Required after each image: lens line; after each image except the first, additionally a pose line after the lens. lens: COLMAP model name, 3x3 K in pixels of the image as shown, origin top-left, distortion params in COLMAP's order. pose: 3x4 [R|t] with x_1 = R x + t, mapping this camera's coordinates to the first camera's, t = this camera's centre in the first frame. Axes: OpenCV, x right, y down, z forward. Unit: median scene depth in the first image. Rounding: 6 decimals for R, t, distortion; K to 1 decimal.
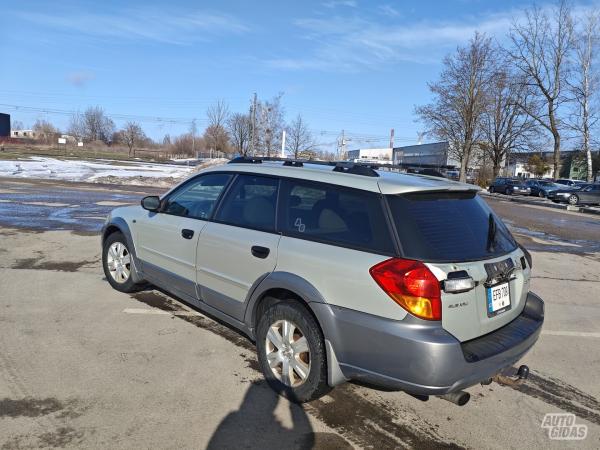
lens RADIAL K [[427.8, 0, 292.2], [0, 427.8, 224.4], [0, 0, 1]] dist [0.037221, -0.051182]
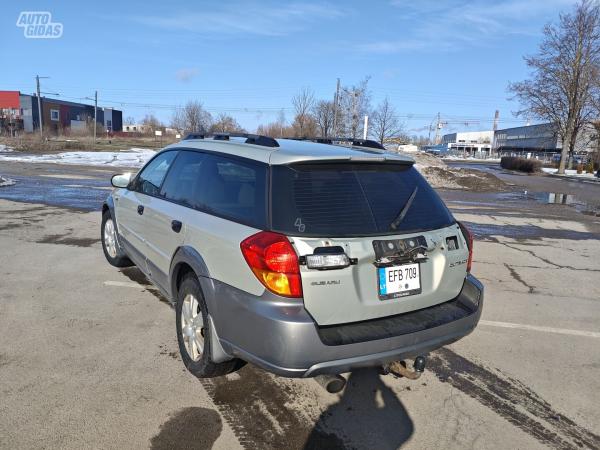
lens RADIAL K [[427.8, 0, 292.2], [0, 427.8, 224.4], [0, 0, 1]] dist [0.037221, -0.051182]
pose [[0.978111, 0.014483, -0.207578, 0.285591], [-0.008640, 0.999541, 0.029026, 0.020983], [0.207903, -0.026597, 0.977788, 0.056239]]
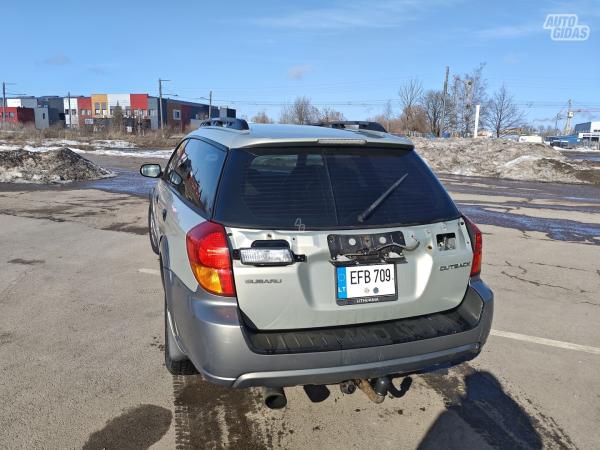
lens RADIAL K [[434.6, 0, 302.5], [0, 434.6, 209.6], [0, 0, 1]] dist [0.004141, -0.005605]
pose [[0.908076, 0.027761, -0.417885, 0.444804], [-0.025586, 0.999614, 0.010807, 0.024637], [0.418024, 0.000878, 0.908436, 0.168549]]
